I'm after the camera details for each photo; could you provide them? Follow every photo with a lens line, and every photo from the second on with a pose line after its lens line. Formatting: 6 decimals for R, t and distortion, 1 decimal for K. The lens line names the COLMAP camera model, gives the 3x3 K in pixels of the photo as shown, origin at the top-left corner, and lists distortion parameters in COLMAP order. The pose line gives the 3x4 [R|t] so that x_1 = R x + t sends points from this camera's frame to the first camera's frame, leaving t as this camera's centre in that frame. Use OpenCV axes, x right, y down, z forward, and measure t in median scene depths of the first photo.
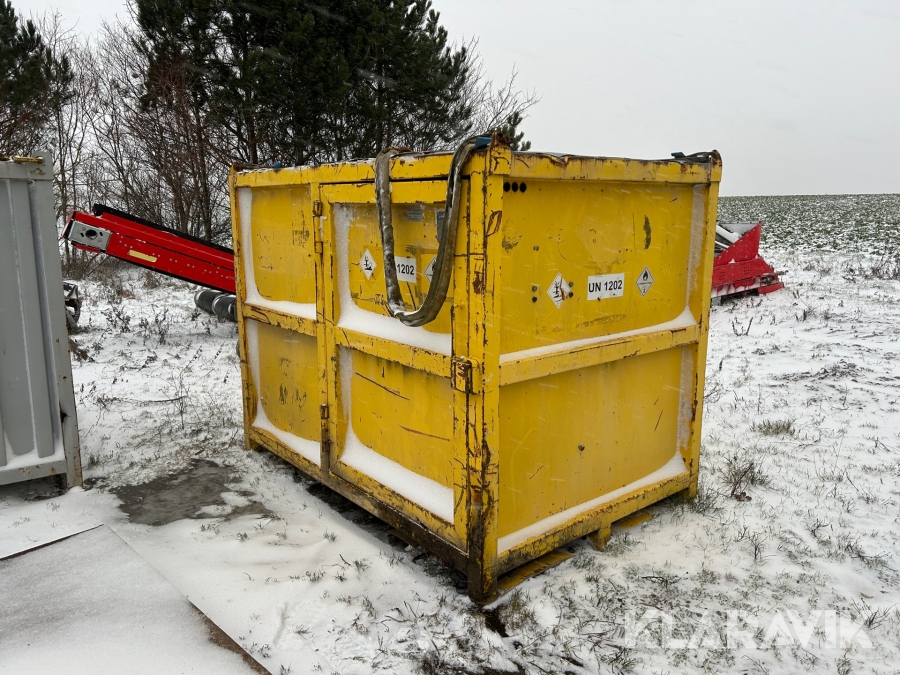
lens RADIAL K [[671.5, 0, 447.0], [0, 671.5, 332.6], [0, 0, 1]] dist [0.057630, -0.062378]
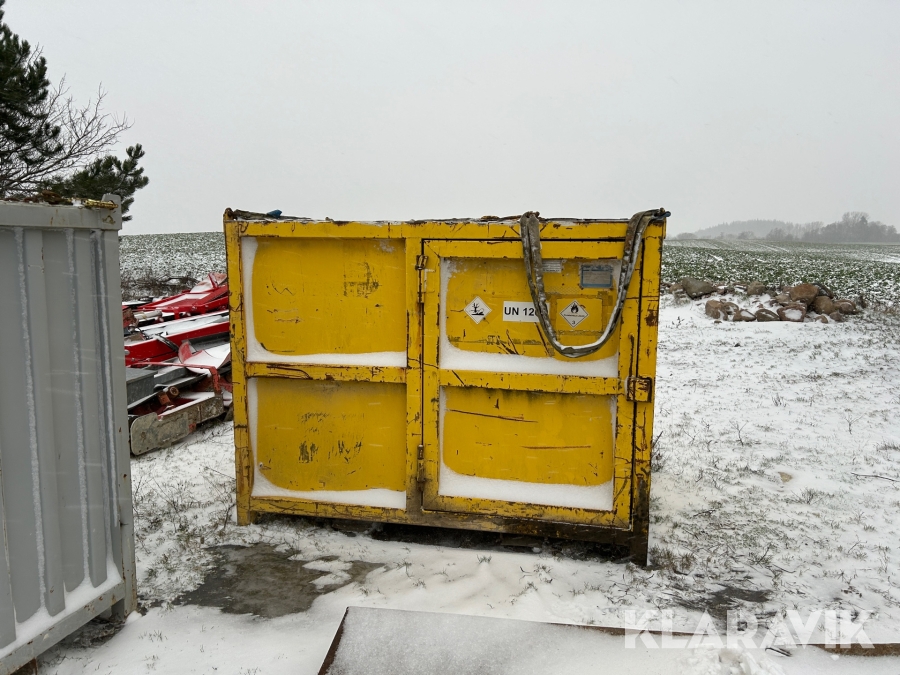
lens RADIAL K [[671.5, 0, 453.1], [0, 671.5, 334.2], [0, 0, 1]] dist [0.057630, -0.062378]
pose [[0.775105, -0.080465, 0.626688, -0.844775], [0.107666, 0.994172, -0.005514, -0.058977], [-0.622592, 0.071747, 0.779250, 0.148725]]
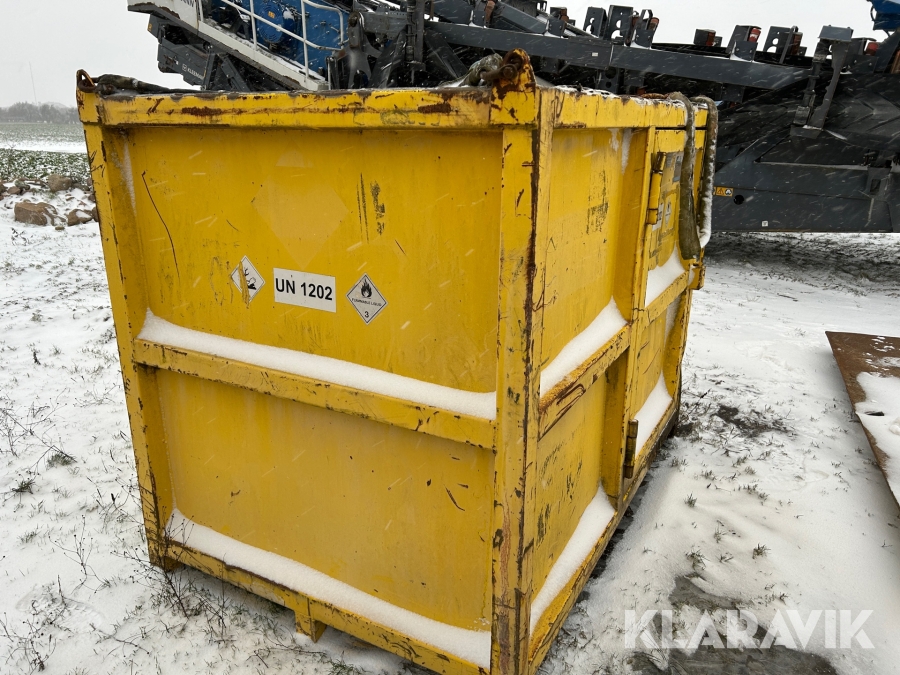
lens RADIAL K [[671.5, 0, 453.9], [0, 671.5, 339.8], [0, 0, 1]] dist [0.057630, -0.062378]
pose [[-0.375198, -0.278659, 0.884068, -0.823686], [0.165466, 0.918291, 0.359670, -0.313676], [-0.912057, 0.281231, -0.298433, 1.498682]]
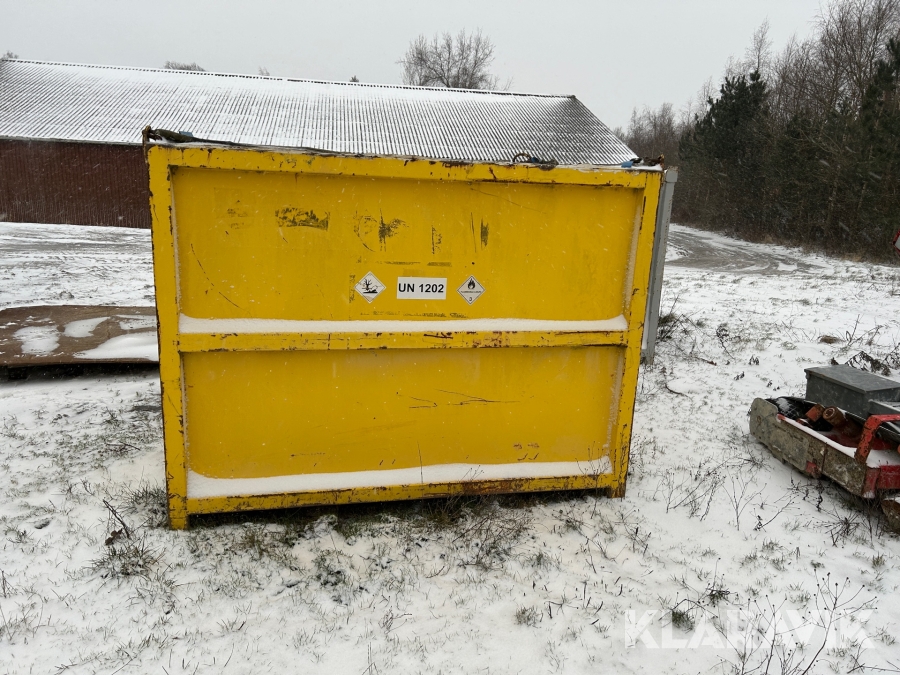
lens RADIAL K [[671.5, 0, 453.2], [0, 671.5, 333.9], [0, 0, 1]] dist [0.057630, -0.062378]
pose [[-0.446845, 0.188439, -0.874540, 1.026613], [-0.207555, 0.929054, 0.306235, -0.370944], [0.870202, 0.318355, -0.376031, 1.750996]]
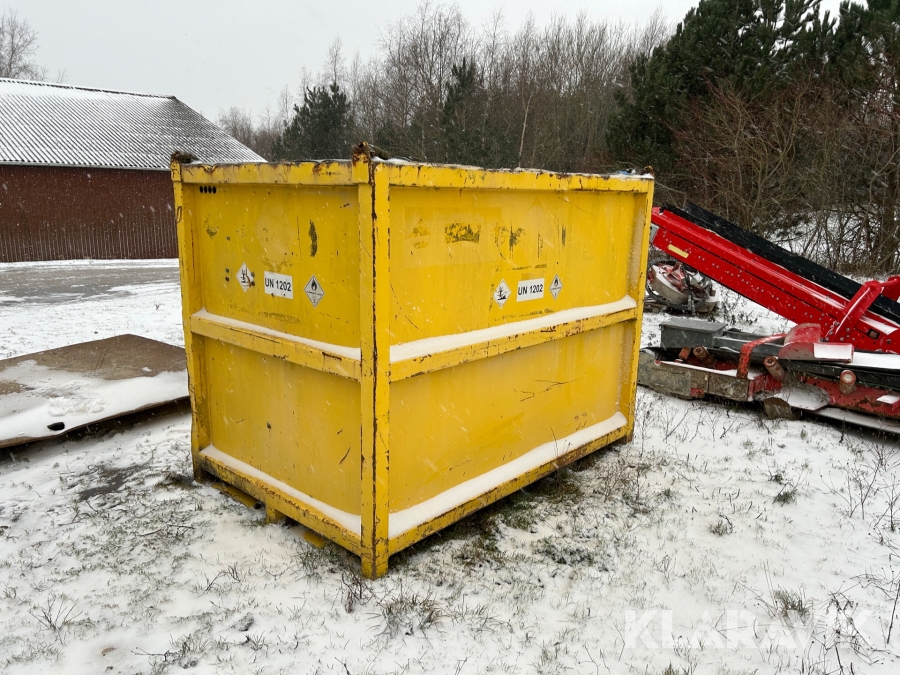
lens RADIAL K [[671.5, 0, 452.5], [0, 671.5, 341.5], [0, 0, 1]] dist [0.057630, -0.062378]
pose [[0.148135, 0.217684, -0.964712, 1.217432], [-0.200911, 0.961757, 0.186167, -0.217167], [0.968344, 0.166244, 0.186205, 1.005905]]
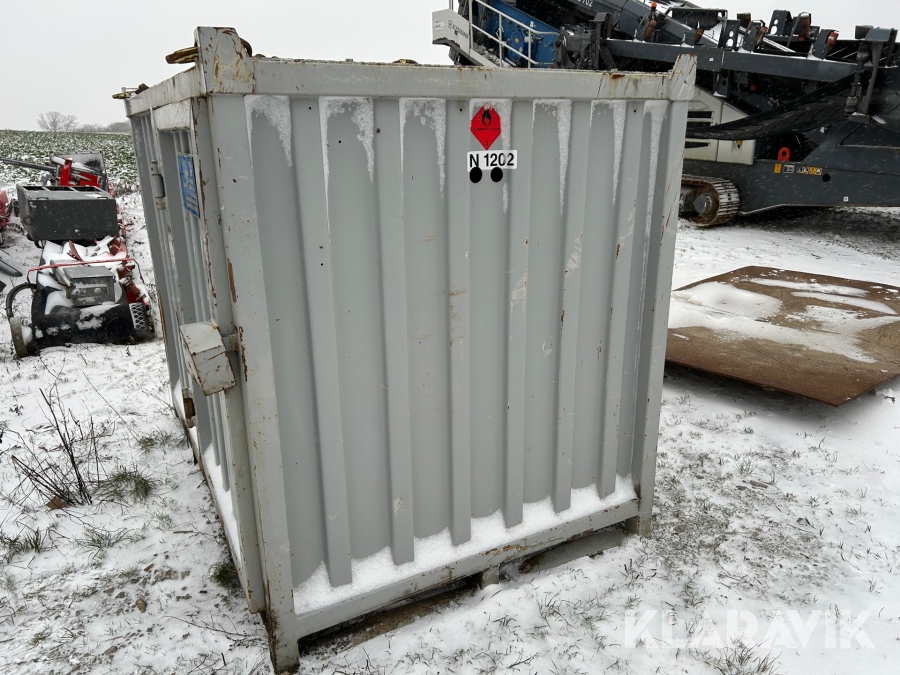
lens RADIAL K [[671.5, 0, 453.3], [0, 671.5, 345.1], [0, 0, 1]] dist [0.057630, -0.062378]
pose [[0.114544, -0.305419, 0.945304, -1.970415], [0.199325, 0.939281, 0.279321, -0.174280], [-0.973216, 0.156428, 0.168467, 0.831040]]
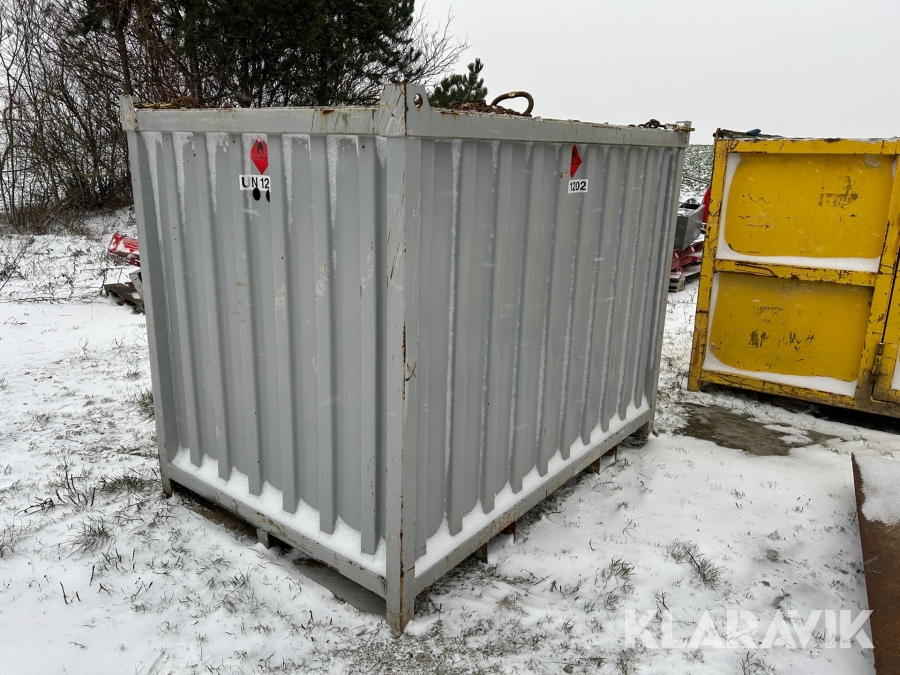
lens RADIAL K [[671.5, 0, 451.4], [0, 671.5, 332.5], [0, 0, 1]] dist [0.057630, -0.062378]
pose [[0.957659, -0.057946, 0.282012, -1.335754], [0.034702, 0.995627, 0.086736, -0.045143], [-0.285805, -0.073277, 0.955482, 0.078304]]
